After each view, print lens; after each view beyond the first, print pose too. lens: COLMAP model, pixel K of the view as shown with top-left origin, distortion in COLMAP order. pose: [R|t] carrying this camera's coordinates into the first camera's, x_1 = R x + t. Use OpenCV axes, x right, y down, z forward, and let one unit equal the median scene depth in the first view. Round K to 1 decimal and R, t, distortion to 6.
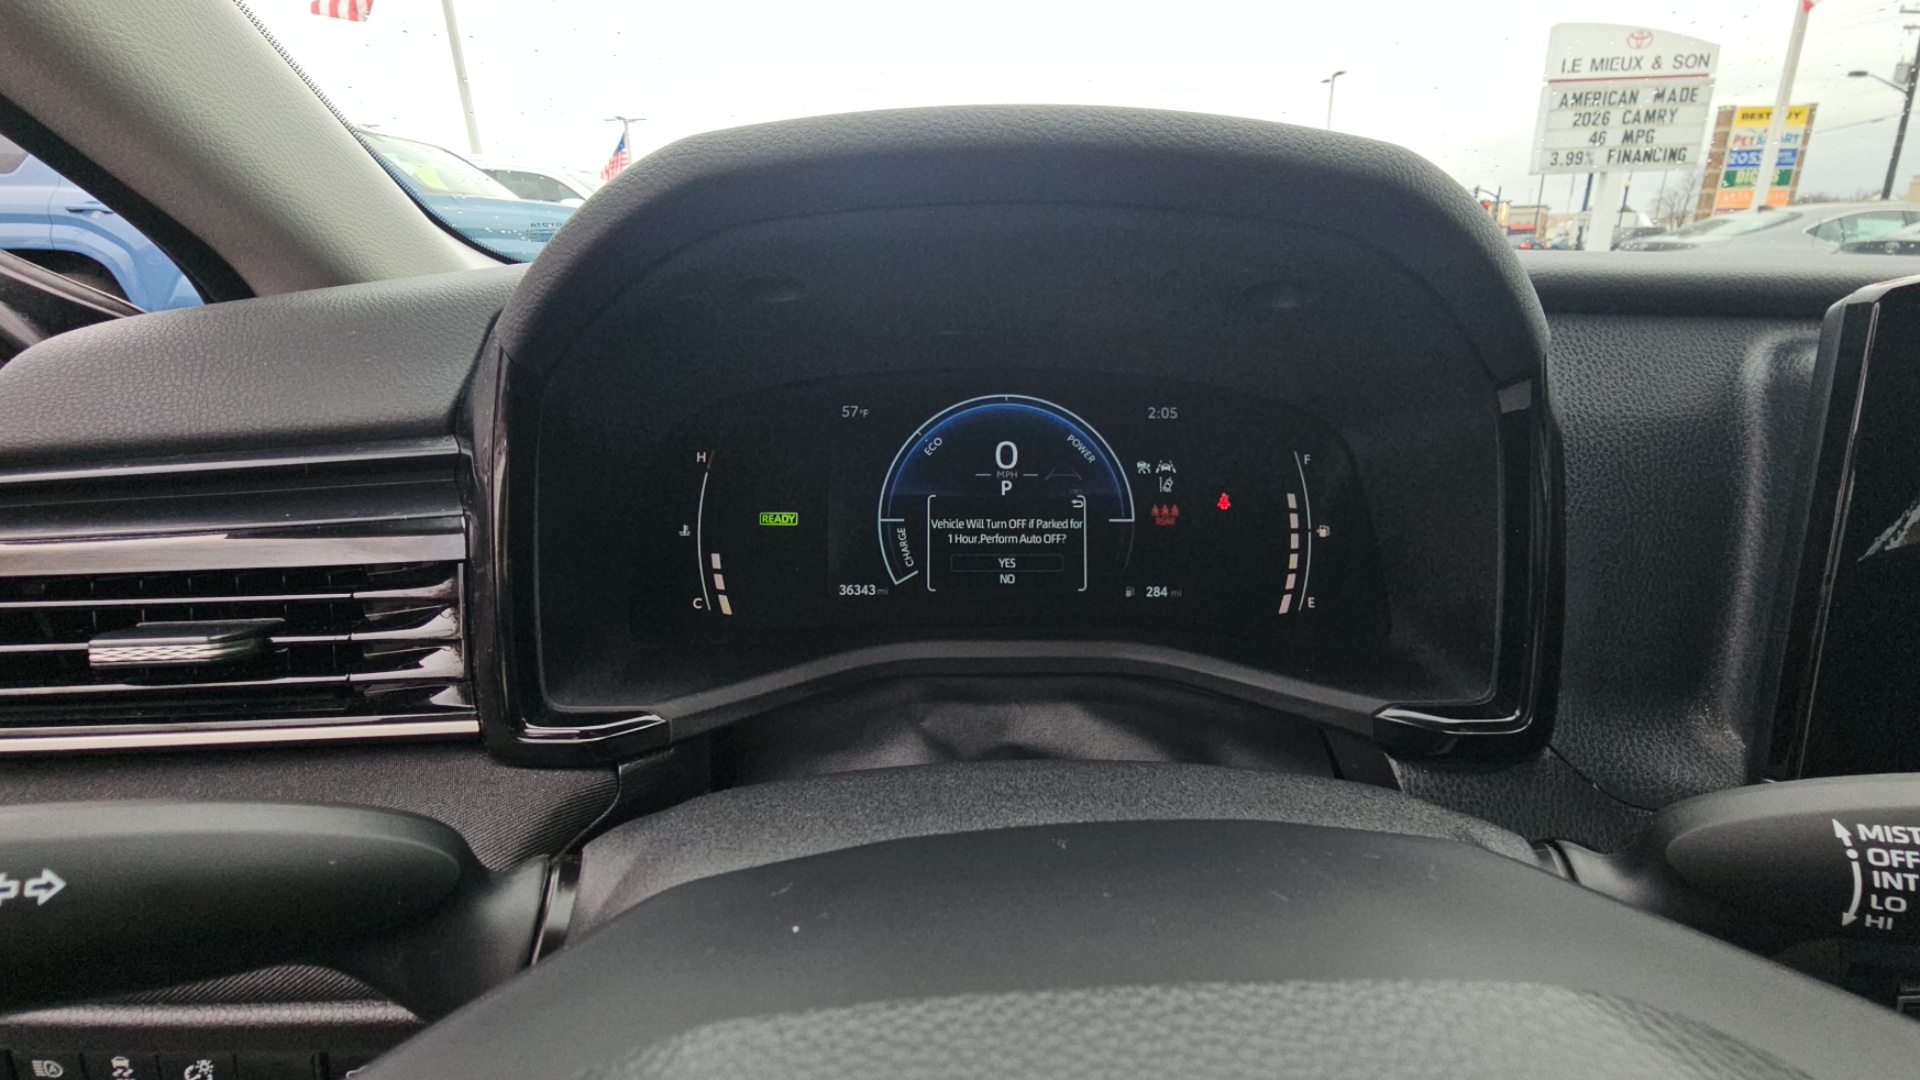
lens RADIAL K [[858.8, 0, 982.8], [0, 858.8, 551.2], [0, 0, 1]] dist [0.007321, -0.006910]
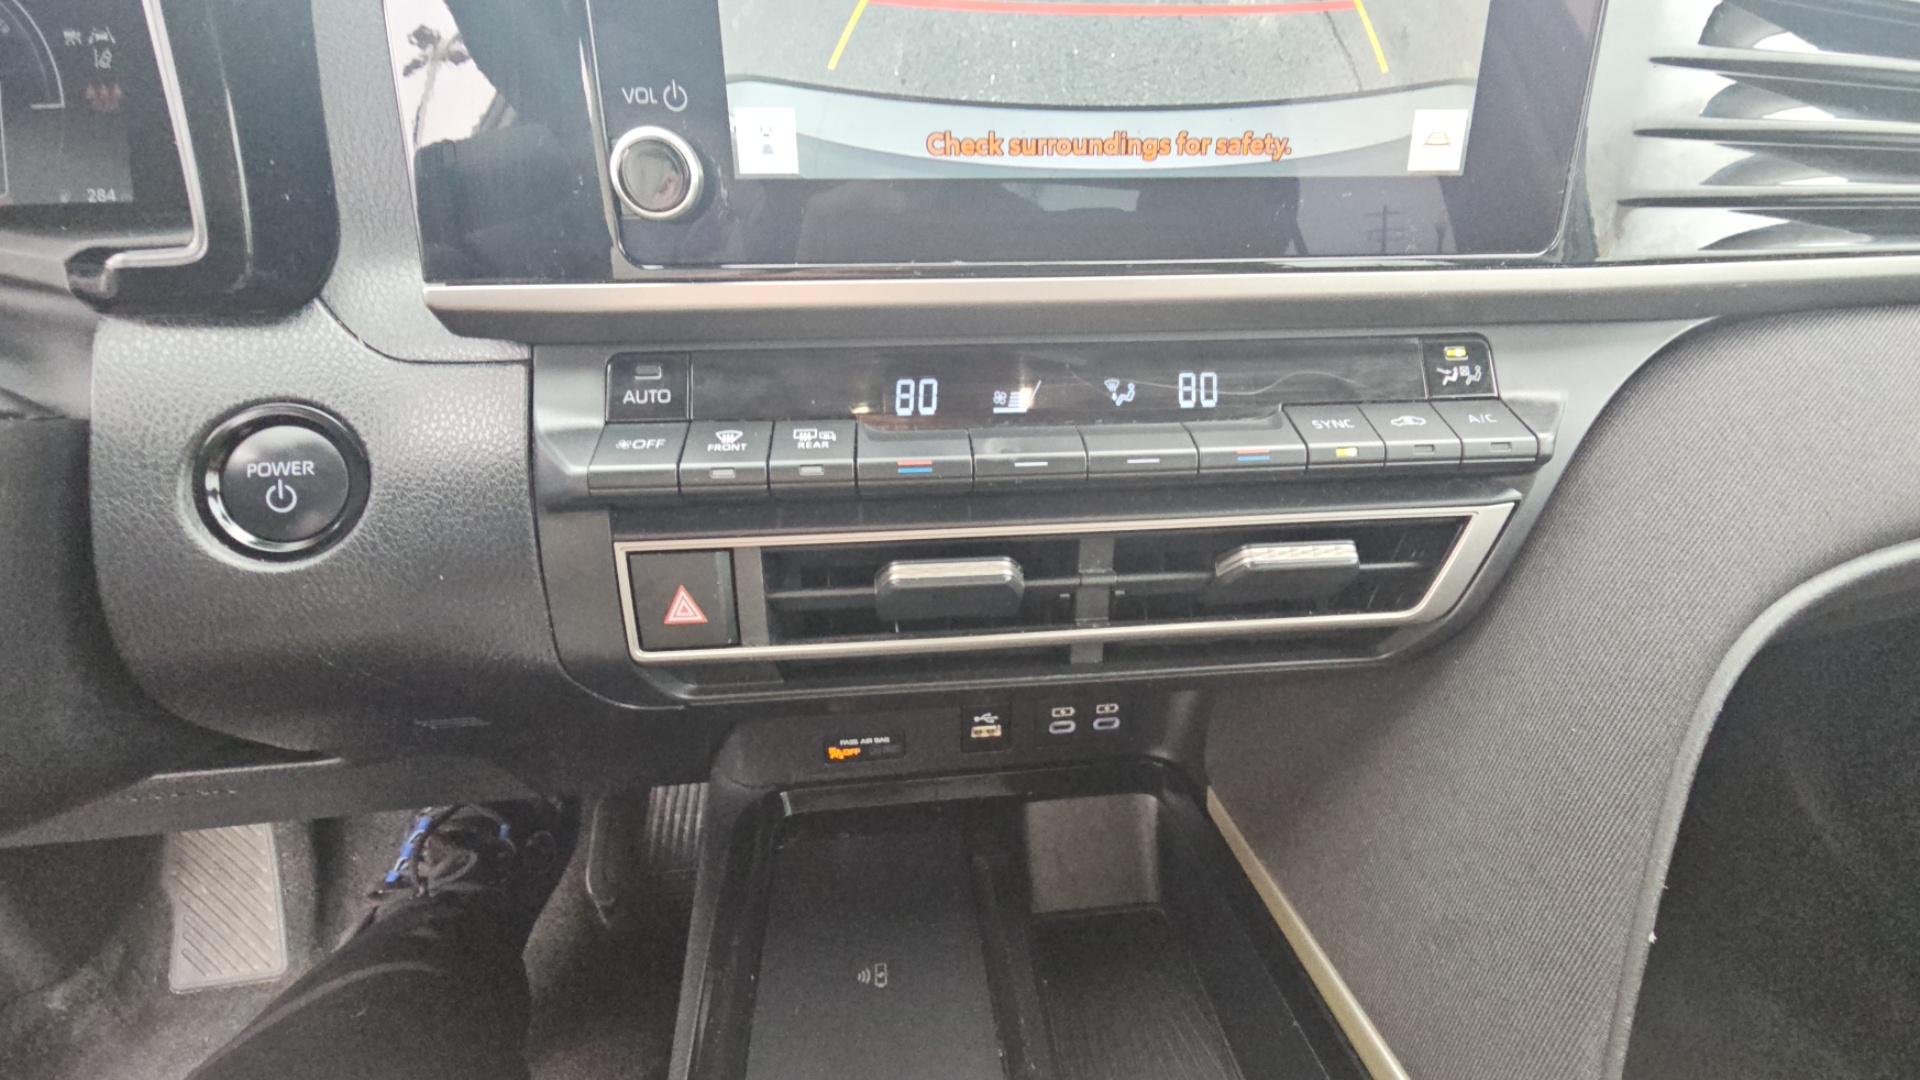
lens RADIAL K [[858.8, 0, 980.9], [0, 858.8, 540.5], [0, 0, 1]] dist [0.007321, -0.006910]
pose [[0.995099, -0.049769, 0.085447, 0.943080], [0.037376, 0.989310, 0.140957, 0.285632], [-0.091549, -0.137072, 0.986321, 0.083382]]
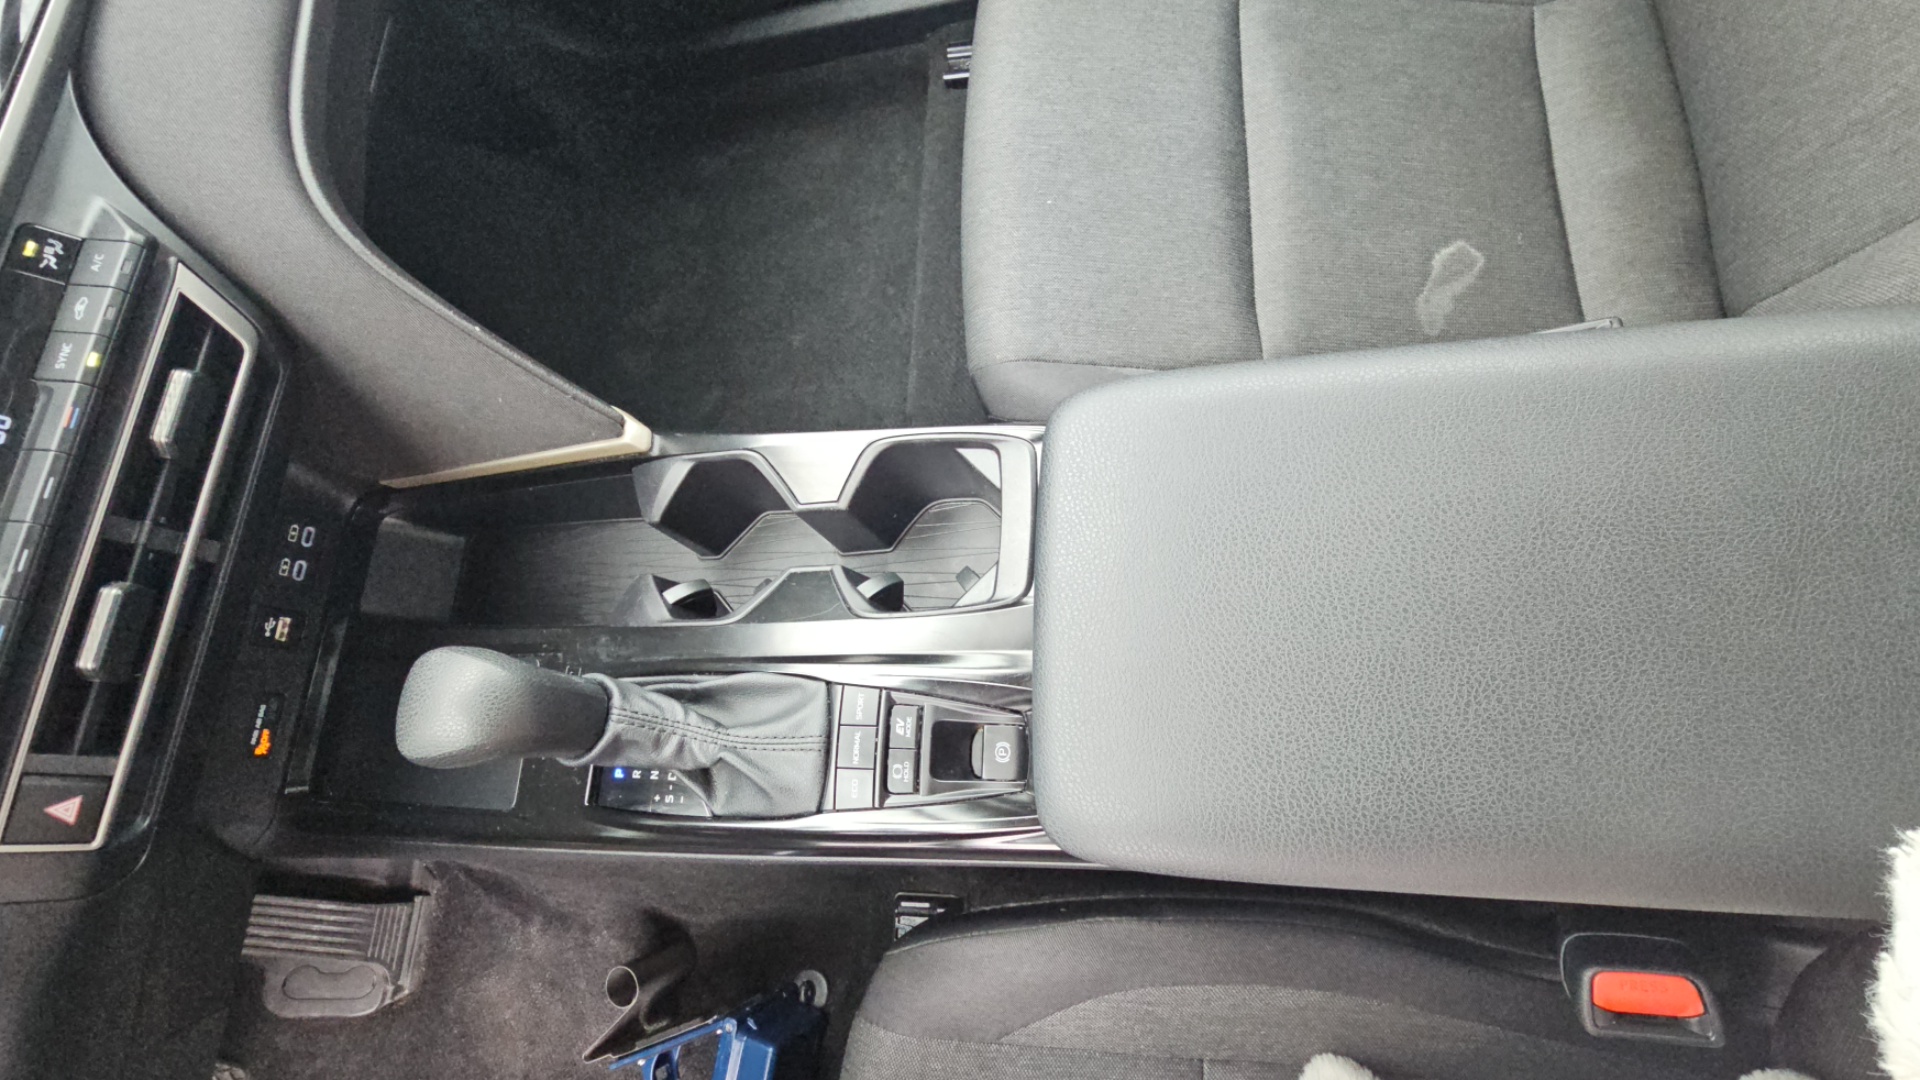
lens RADIAL K [[858.8, 0, 983.2], [0, 858.8, 542.8], [0, 0, 1]] dist [0.007321, -0.006910]
pose [[0.066651, -0.967345, 0.244544, 0.898562], [0.559770, 0.239138, 0.793392, 0.169249], [-0.825963, 0.084008, 0.557429, -0.629641]]
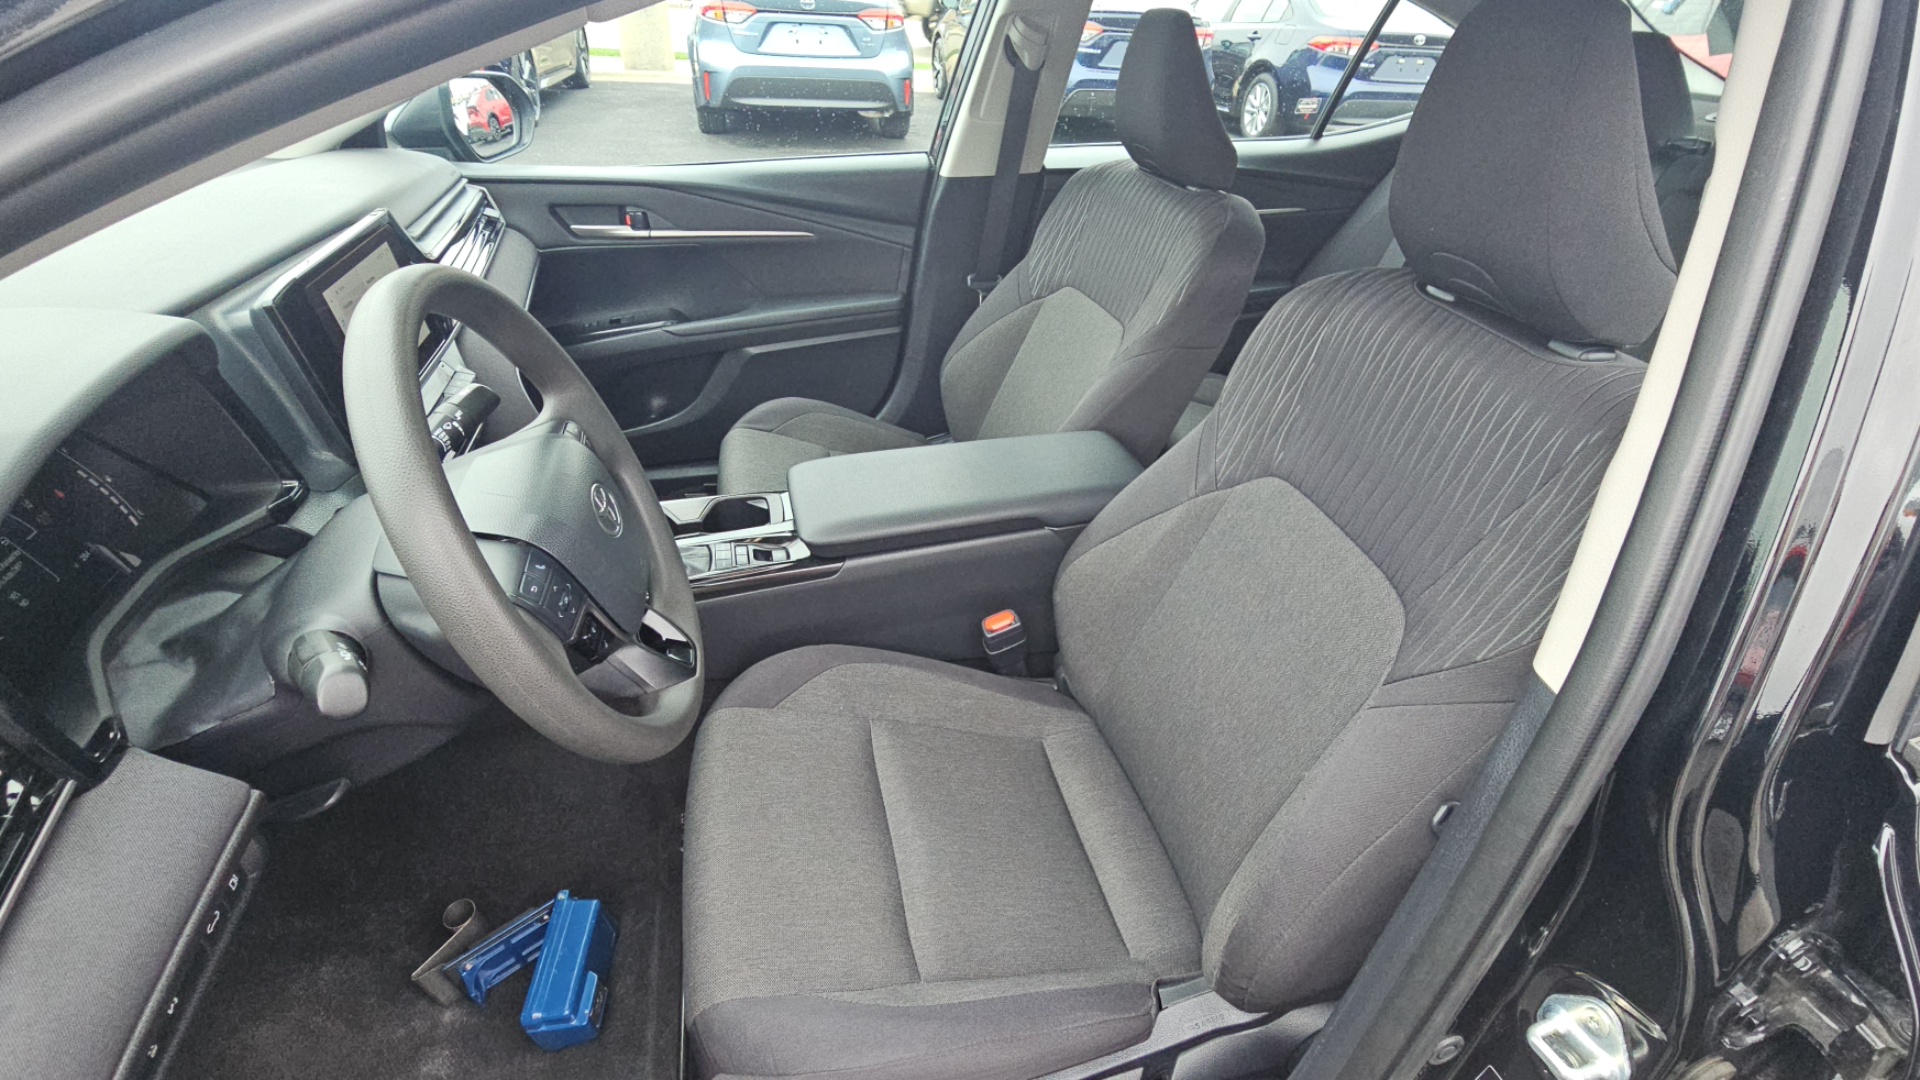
lens RADIAL K [[858.8, 0, 974.9], [0, 858.8, 548.7], [0, 0, 1]] dist [0.007321, -0.006910]
pose [[-0.237660, -0.554207, 0.797729, -1.563523], [0.268516, 0.751773, 0.602276, -0.514573], [-0.933497, 0.357340, -0.029853, -0.586877]]
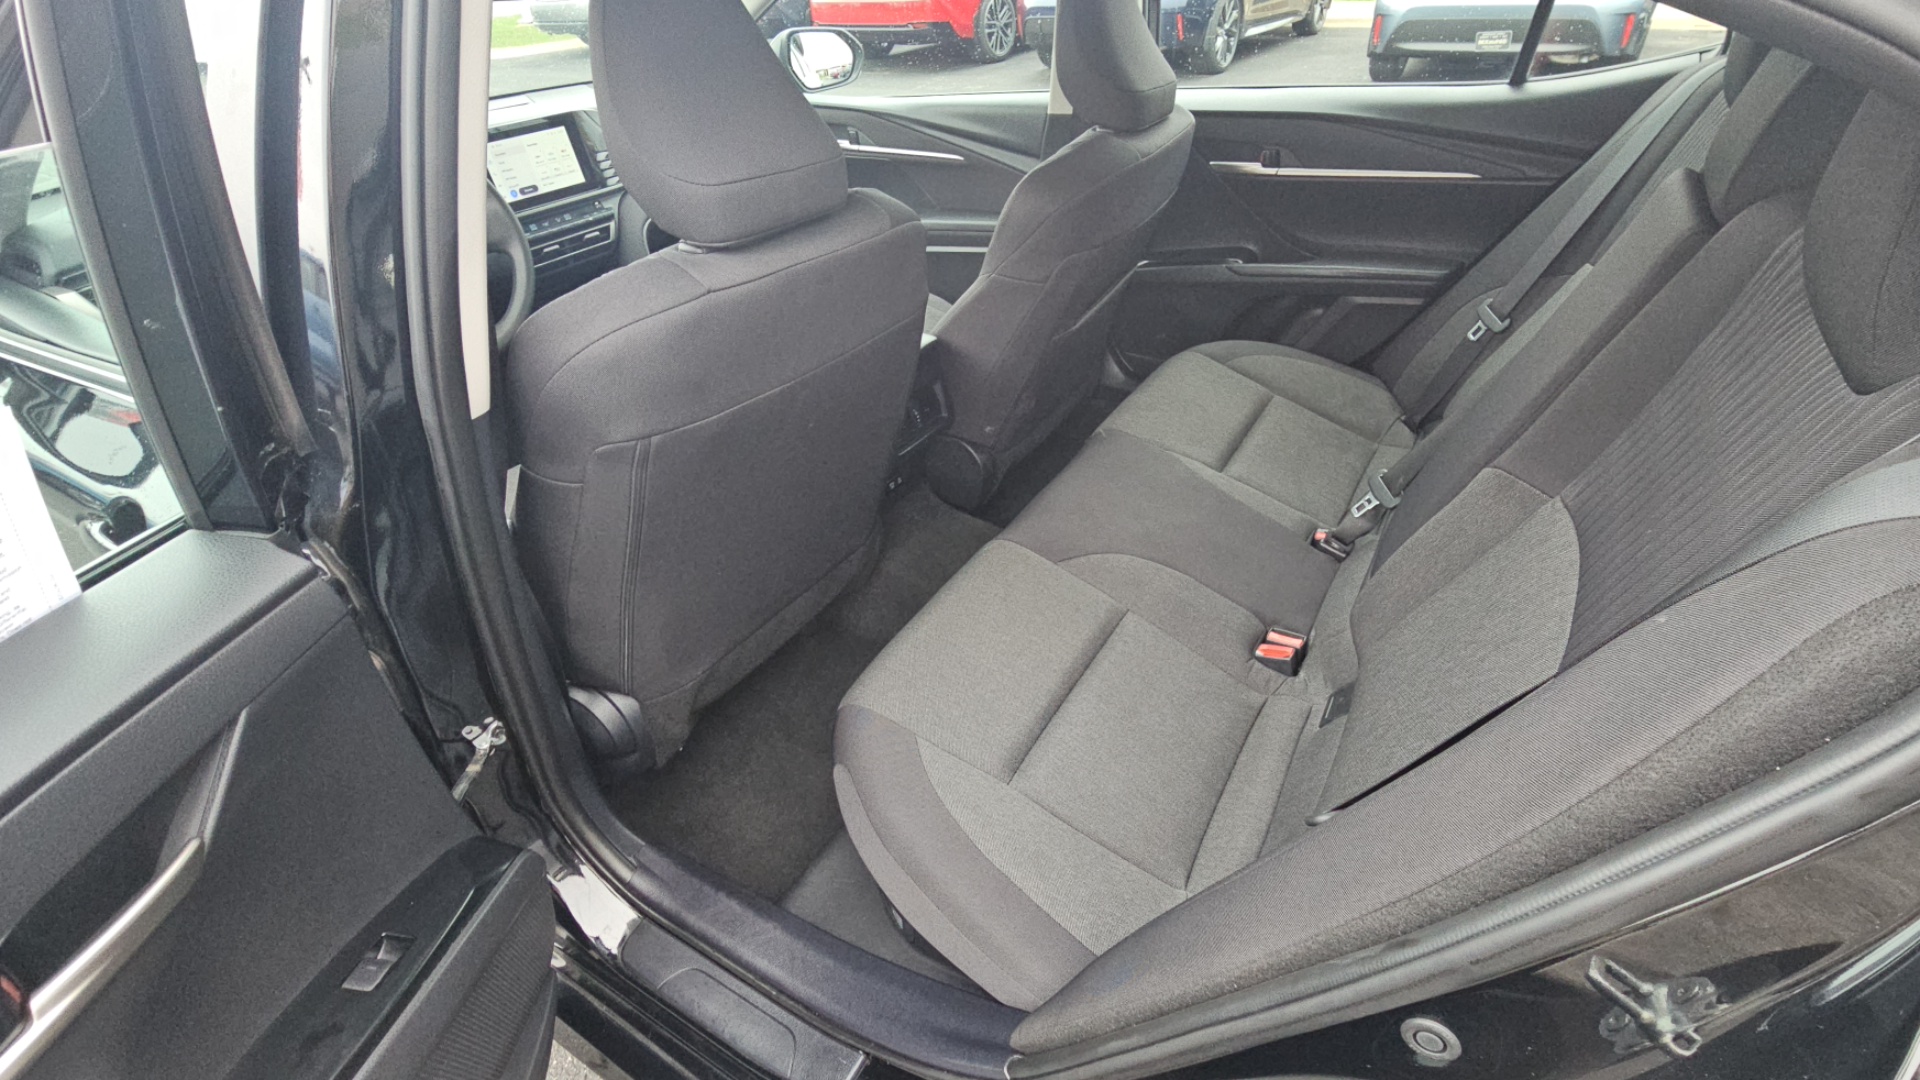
lens RADIAL K [[858.8, 0, 974.7], [0, 858.8, 530.8], [0, 0, 1]] dist [0.007321, -0.006910]
pose [[0.559329, -0.510426, 0.653159, -1.560508], [0.330346, 0.859920, 0.389114, 0.655940], [-0.760278, -0.001874, 0.649596, -4.071211]]
